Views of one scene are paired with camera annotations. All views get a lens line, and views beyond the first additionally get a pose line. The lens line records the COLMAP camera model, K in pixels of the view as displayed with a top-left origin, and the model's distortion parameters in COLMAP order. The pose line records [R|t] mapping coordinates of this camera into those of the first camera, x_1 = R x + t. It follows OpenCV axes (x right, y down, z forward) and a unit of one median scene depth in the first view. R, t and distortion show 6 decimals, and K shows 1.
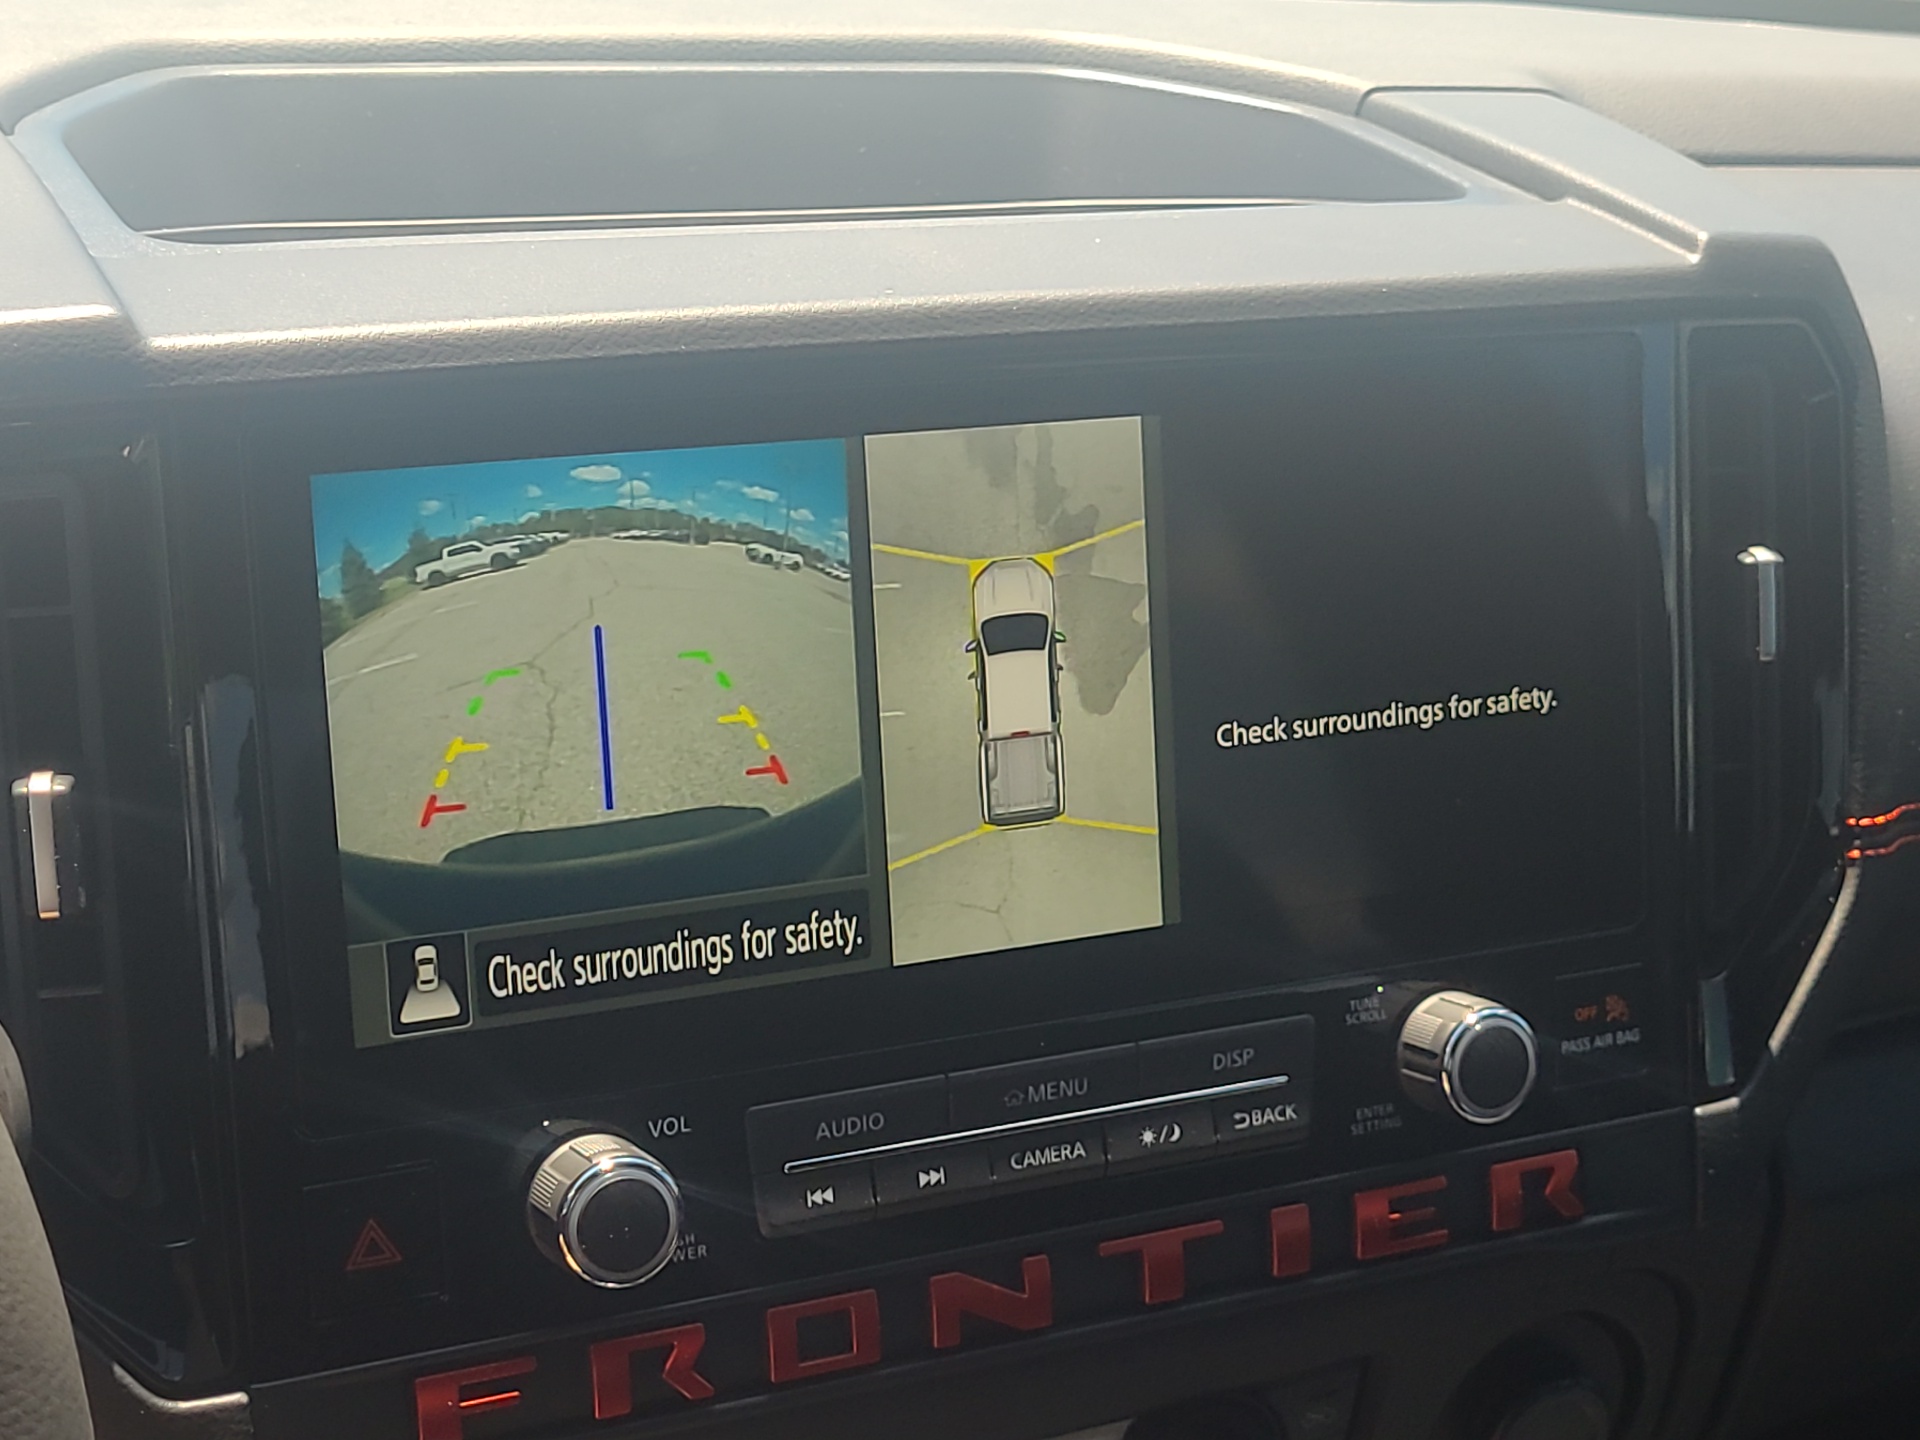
lens RADIAL K [[3119.7, 0, 960.0], [0, 3119.7, 720.0], [0, 0, 1]] dist [0.025115, 0.243977]
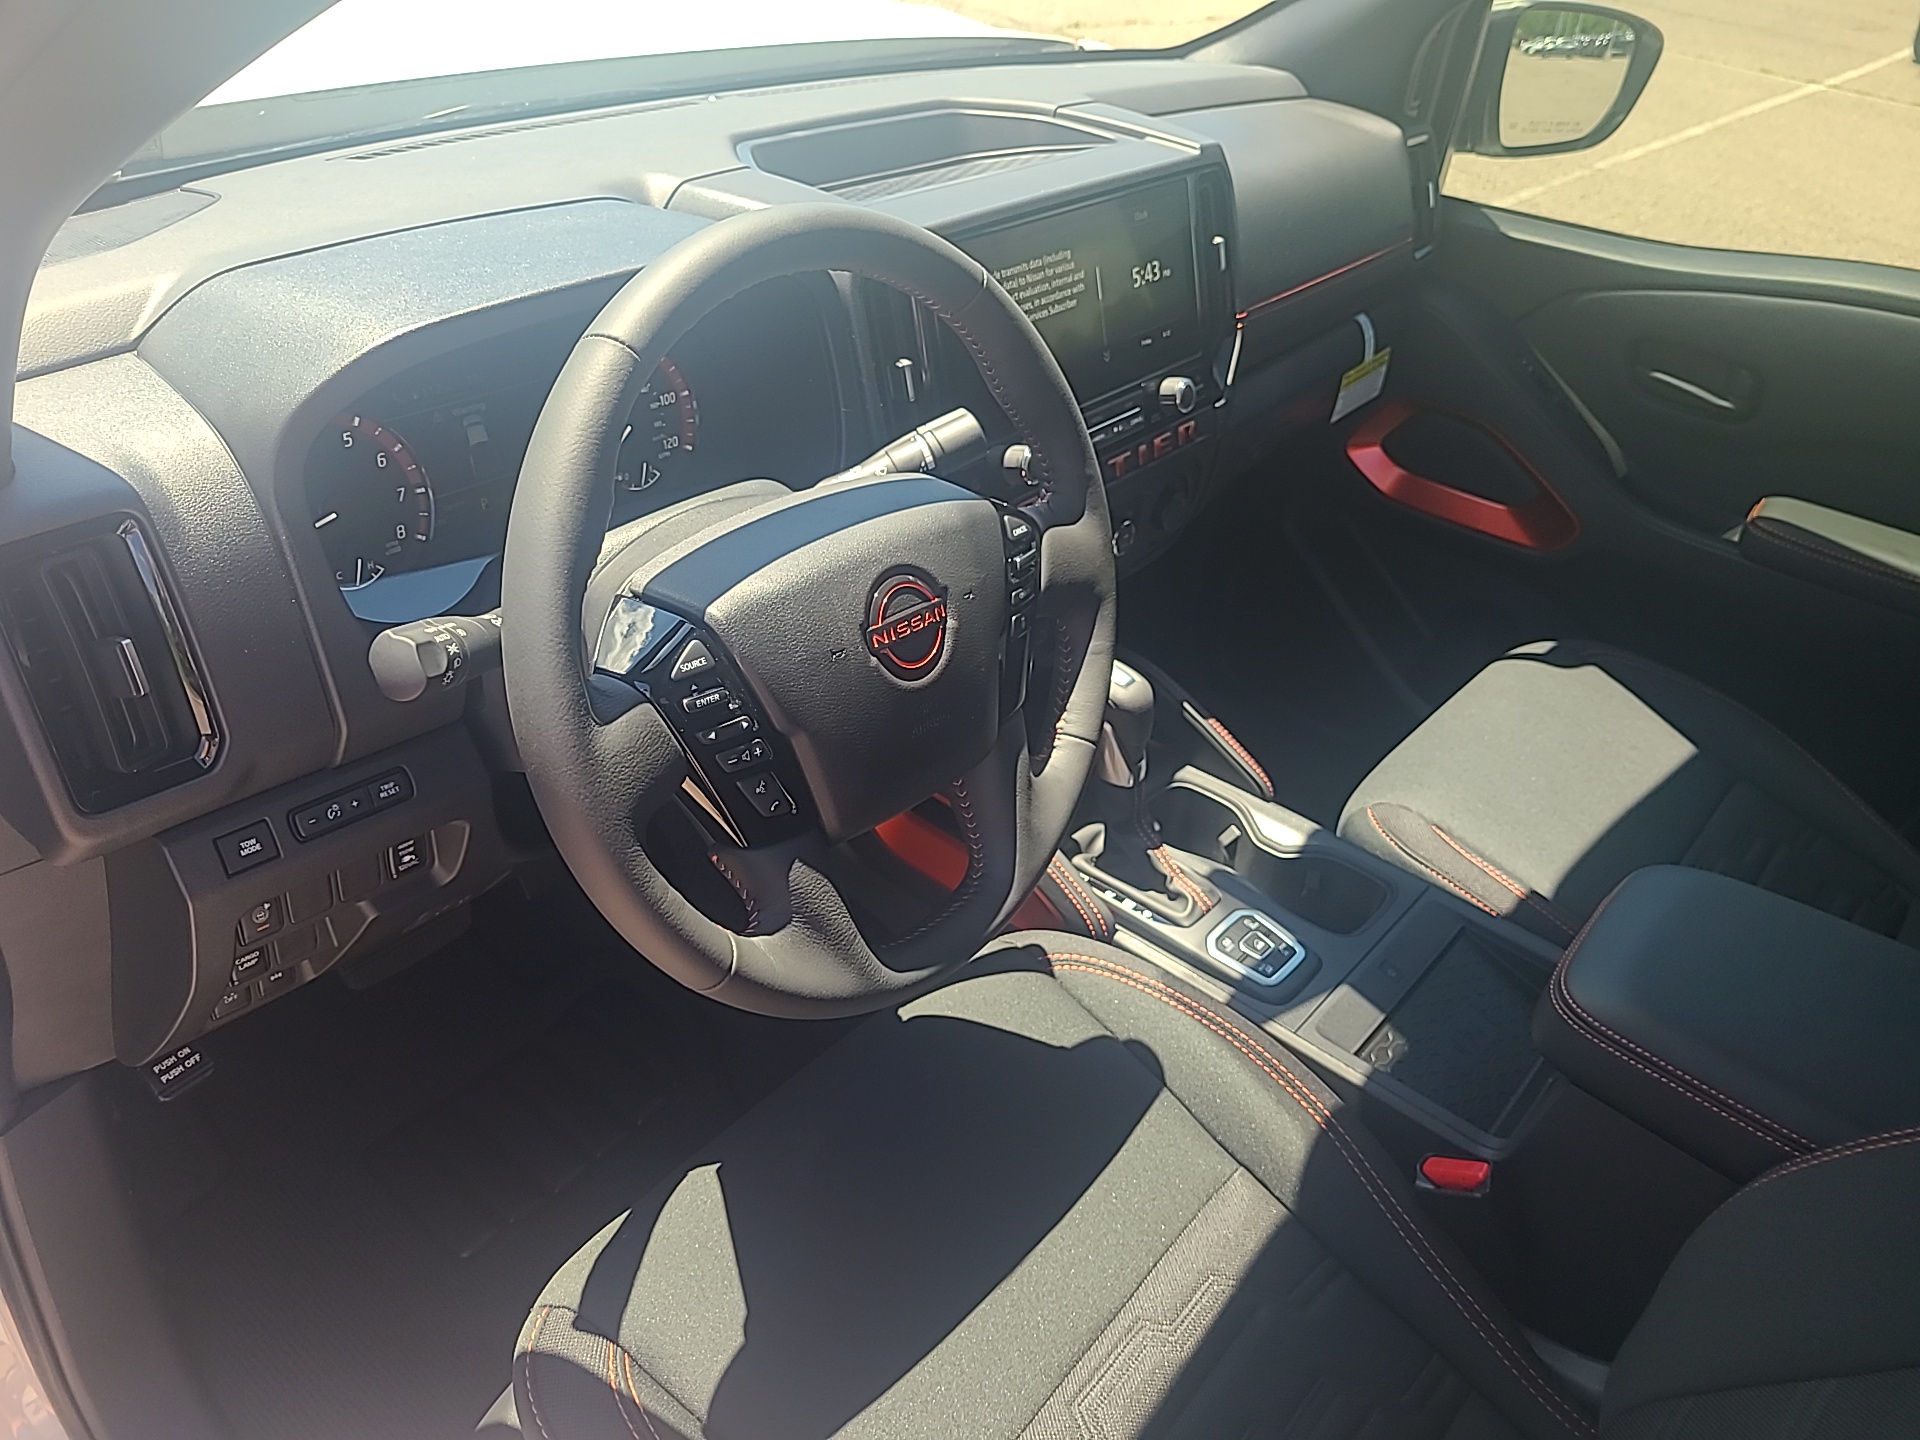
lens RADIAL K [[1483.9, 0, 939.4], [0, 1483.9, 716.2], [0, 0, 1]] dist [0.013885, 0.001592]
pose [[0.909334, -0.243677, 0.337243, -0.769089], [0.164316, 0.954989, 0.246973, -0.006056], [-0.382245, -0.169167, 0.908444, -0.517454]]
